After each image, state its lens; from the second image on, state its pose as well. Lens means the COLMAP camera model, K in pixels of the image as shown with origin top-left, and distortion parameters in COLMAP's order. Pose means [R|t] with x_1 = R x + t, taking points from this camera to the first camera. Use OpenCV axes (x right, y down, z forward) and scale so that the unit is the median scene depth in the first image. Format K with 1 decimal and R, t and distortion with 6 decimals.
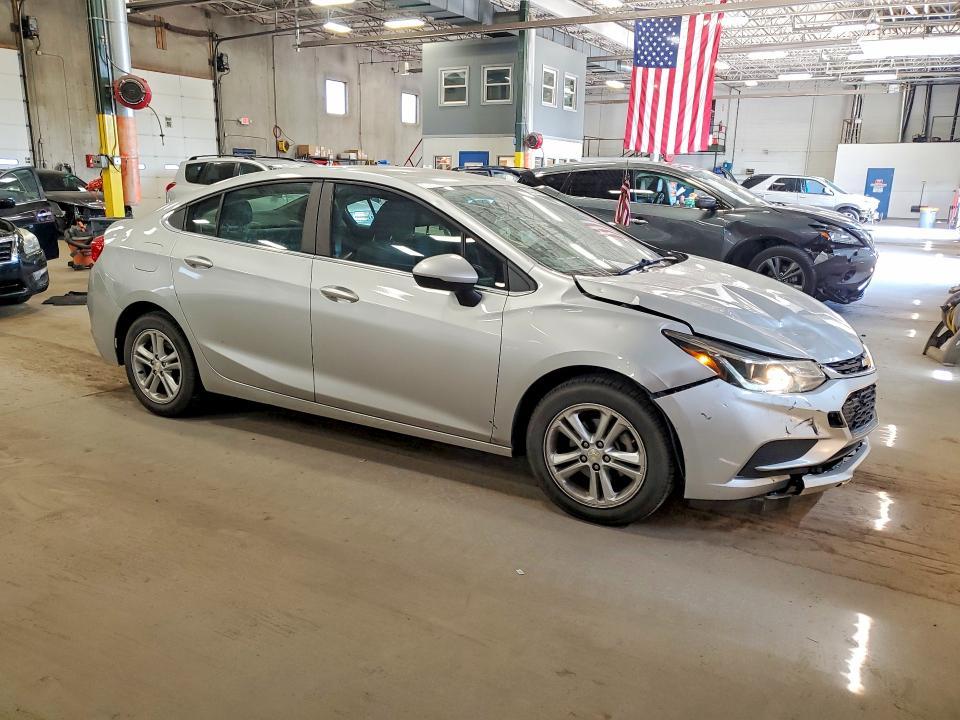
lens RADIAL K [[749.0, 0, 474.0], [0, 749.0, 362.2], [0, 0, 1]] dist [0.000273, 0.012415]
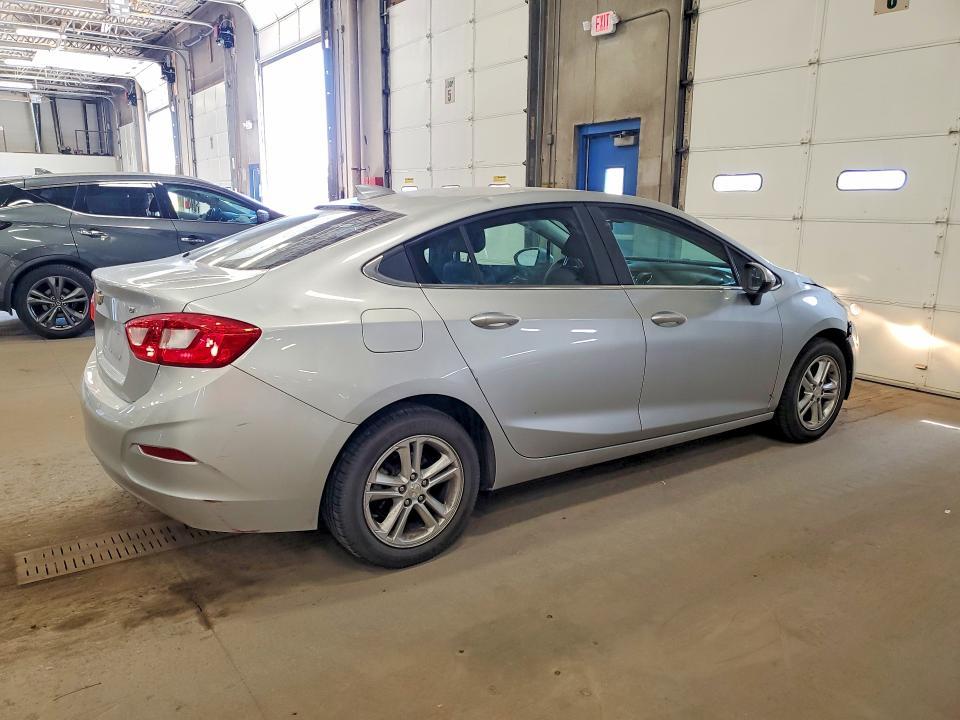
lens RADIAL K [[749.0, 0, 474.3], [0, 749.0, 361.5], [0, 0, 1]] dist [0.000273, 0.012415]
pose [[0.427660, -0.204851, 0.880422, -1.036348], [0.215512, 0.969003, 0.120778, -0.187718], [-0.877874, 0.138089, 0.458551, 0.692701]]
